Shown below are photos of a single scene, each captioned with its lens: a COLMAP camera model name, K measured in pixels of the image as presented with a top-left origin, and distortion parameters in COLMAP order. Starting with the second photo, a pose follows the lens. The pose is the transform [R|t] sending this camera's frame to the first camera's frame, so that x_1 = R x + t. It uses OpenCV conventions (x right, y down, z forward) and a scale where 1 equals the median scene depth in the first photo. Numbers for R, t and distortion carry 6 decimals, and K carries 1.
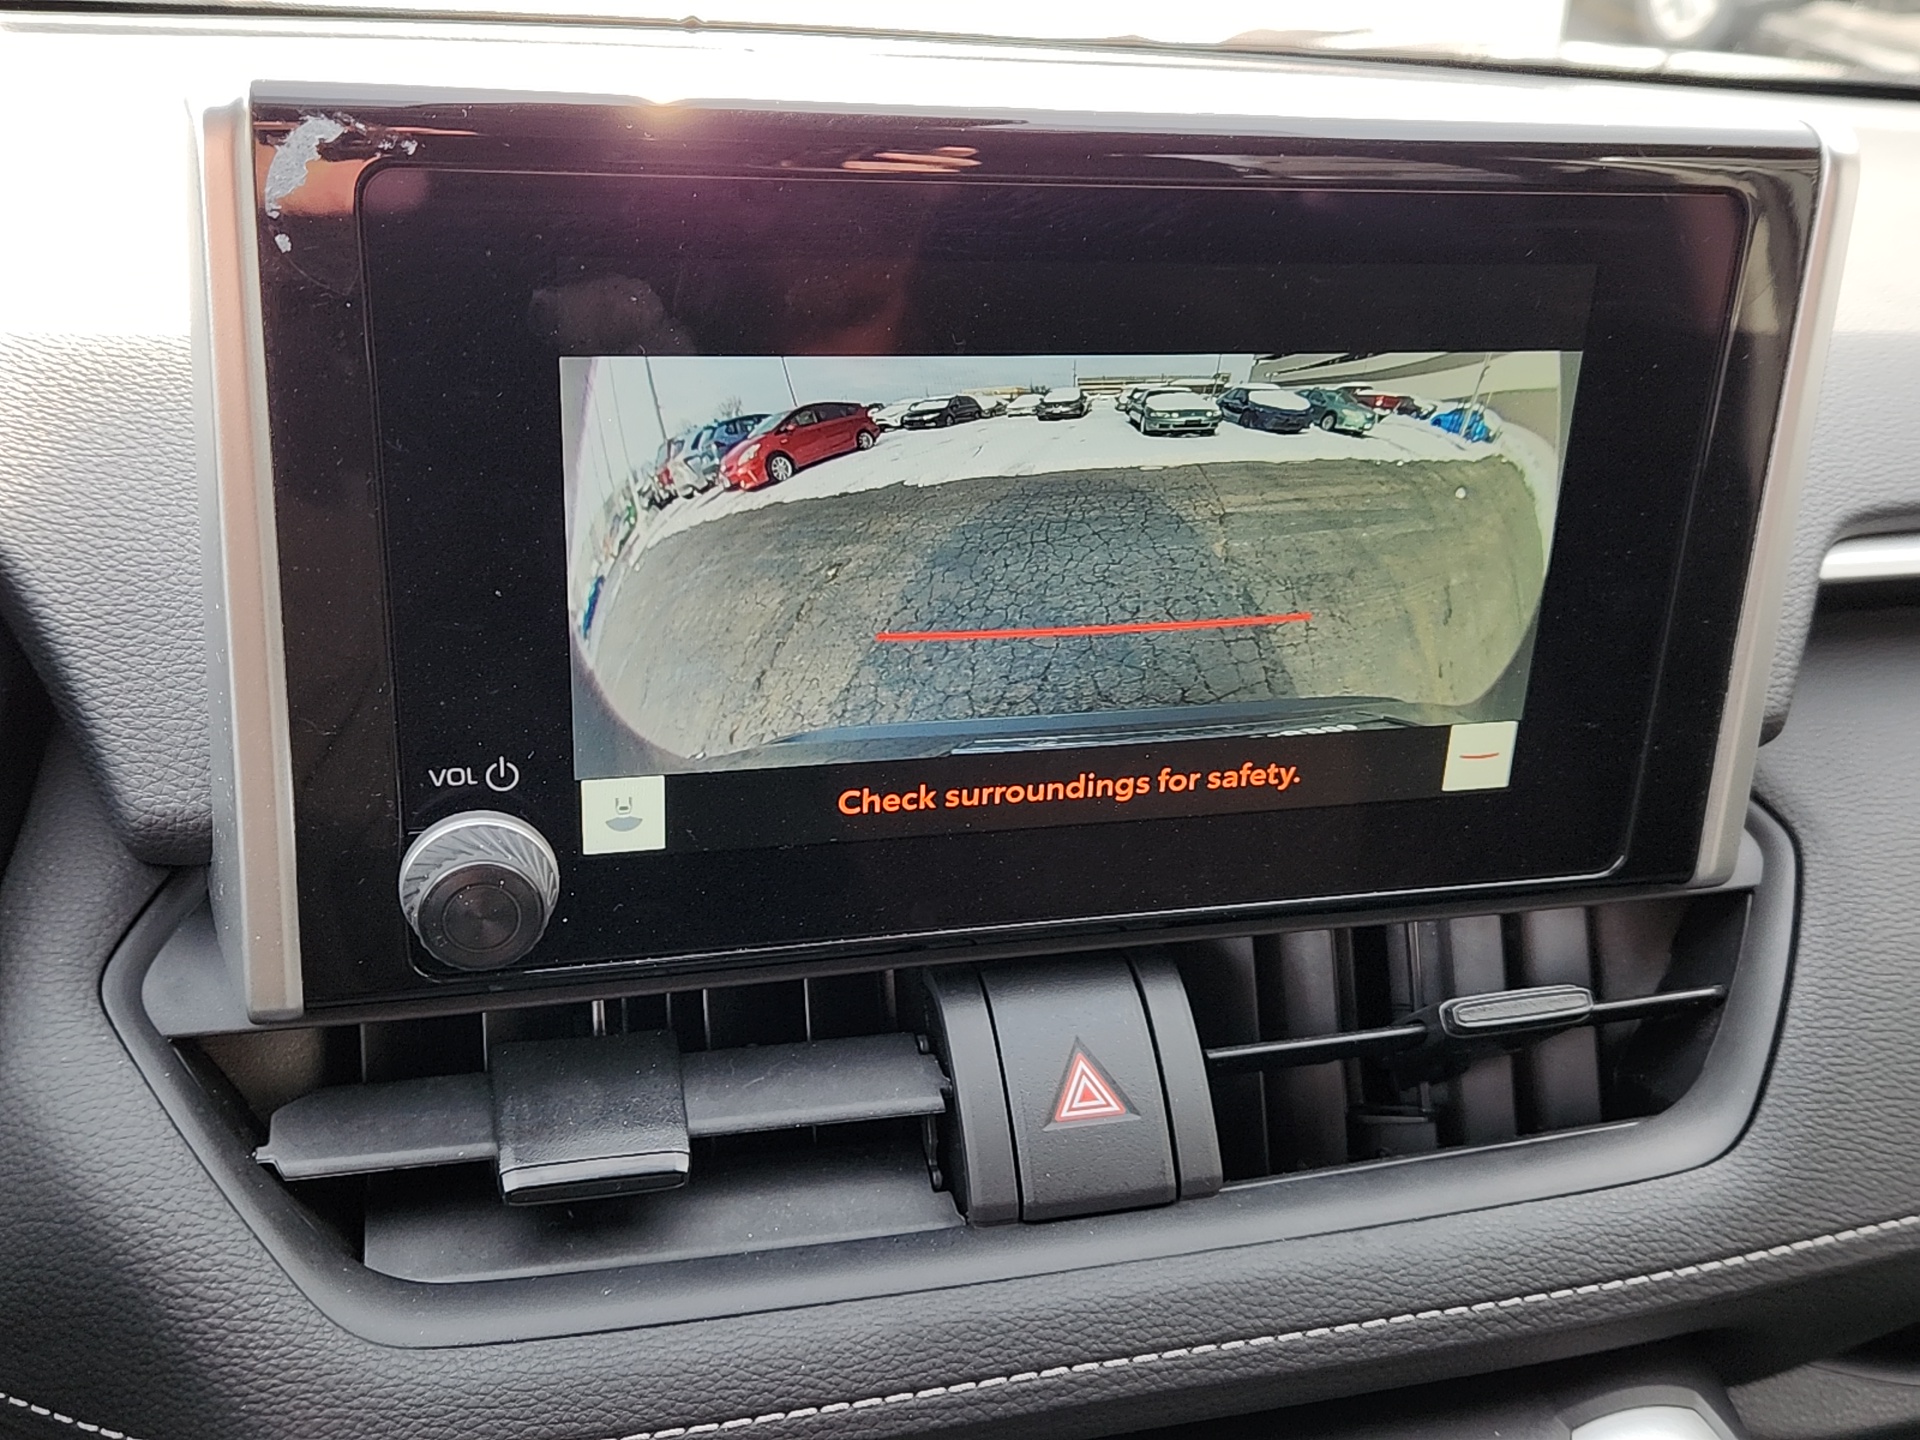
lens RADIAL K [[1845.0, 0, 958.4], [0, 1845.0, 729.3], [0, 0, 1]] dist [0.068638, -0.113222]
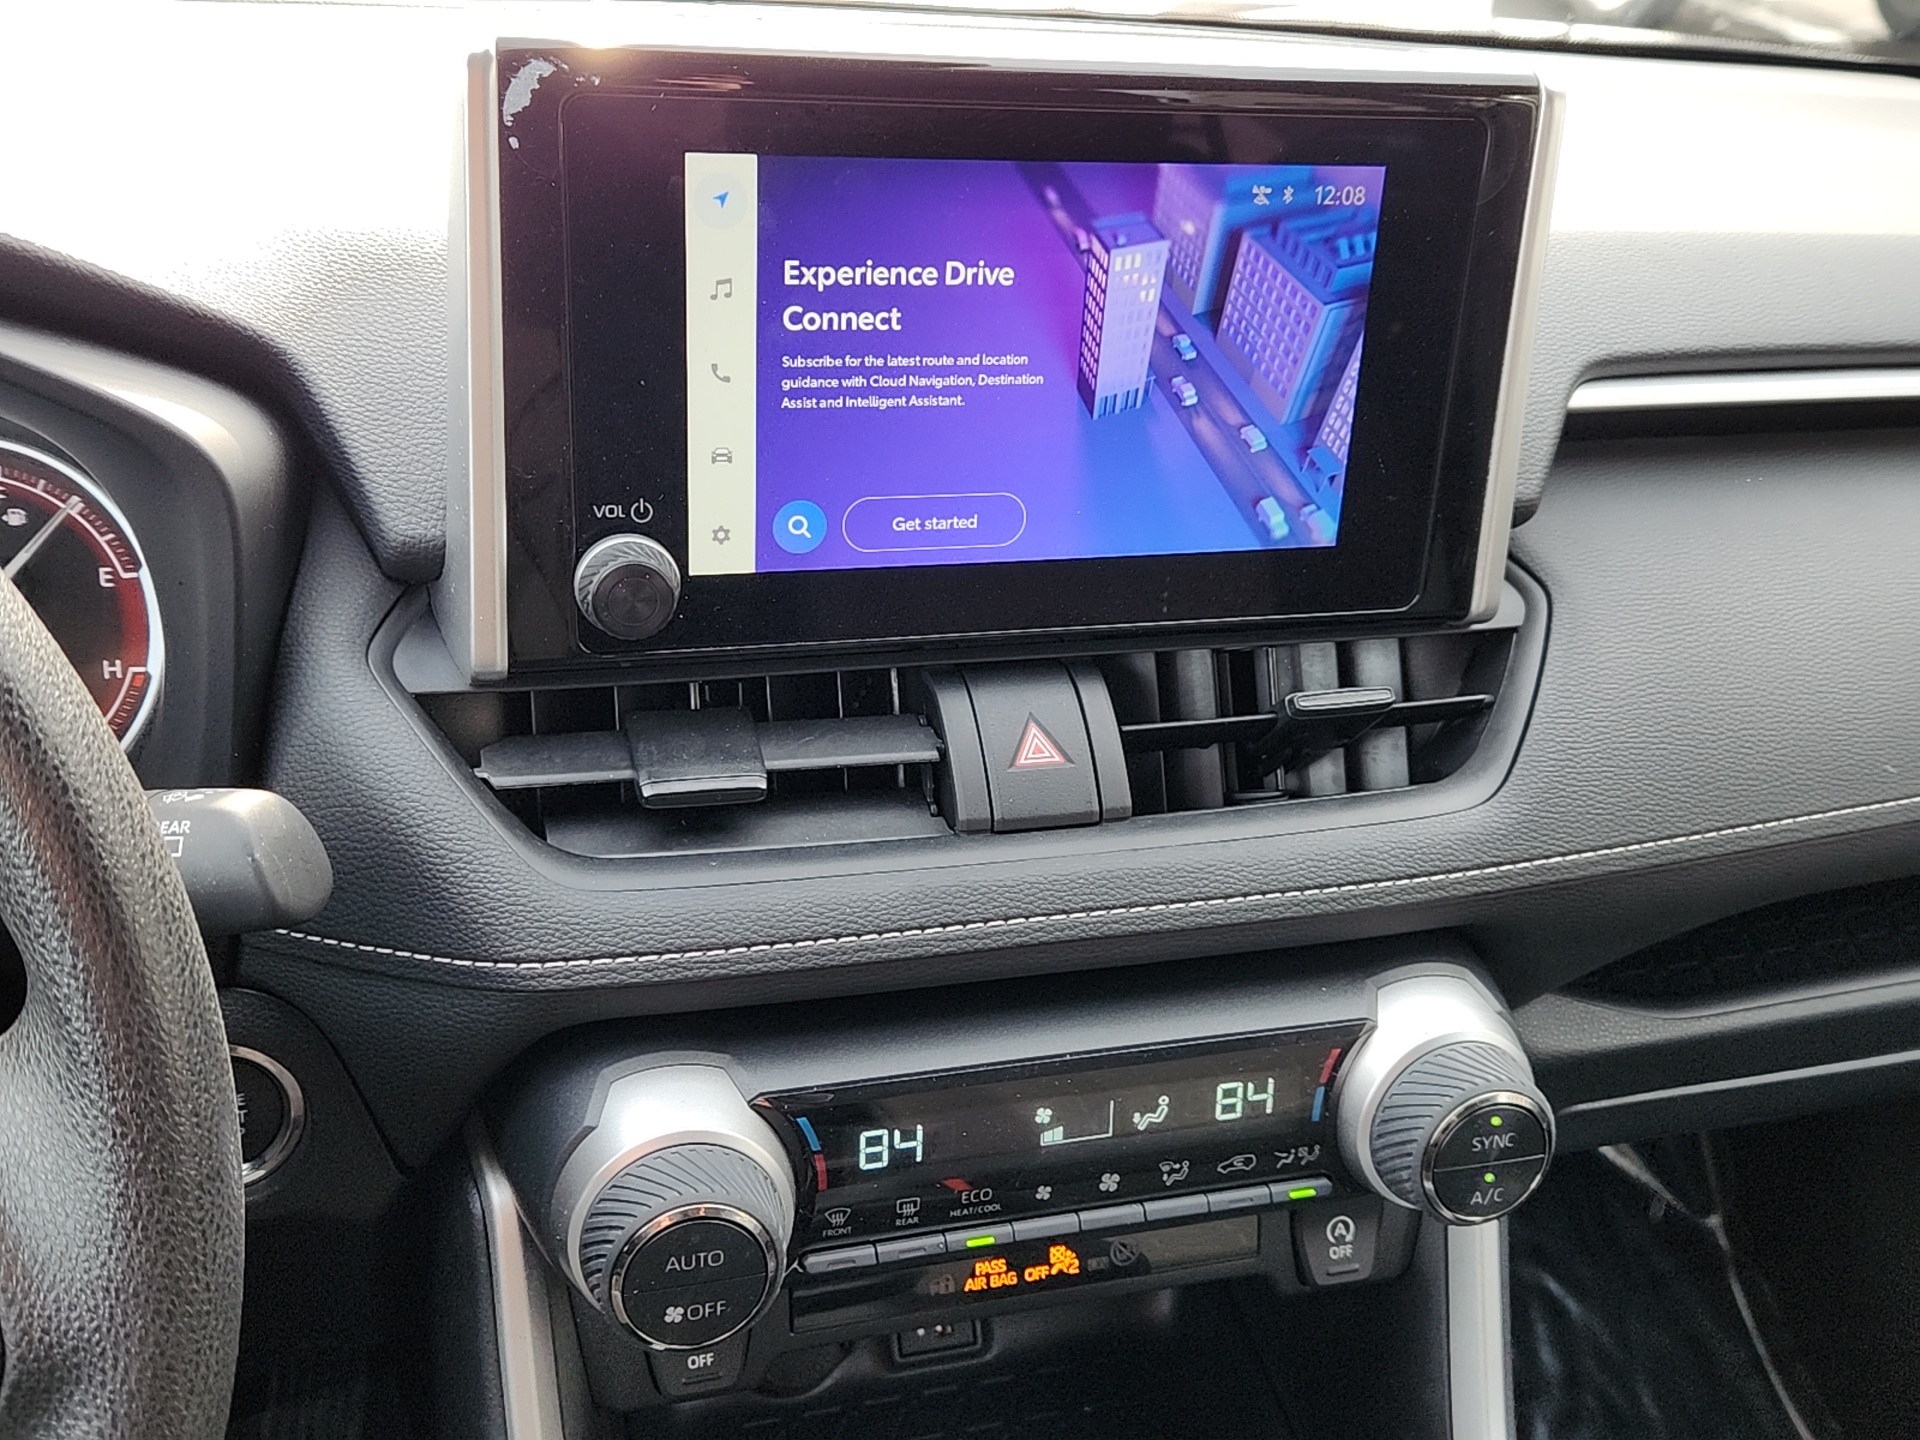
lens RADIAL K [[1853.2, 0, 954.9], [0, 1853.2, 712.9], [0, 0, 1]] dist [0.089527, -0.101851]
pose [[0.999682, -0.007341, 0.024131, -0.030393], [0.007275, 0.999970, 0.002841, 0.169521], [-0.024152, -0.002665, 0.999705, -0.455426]]
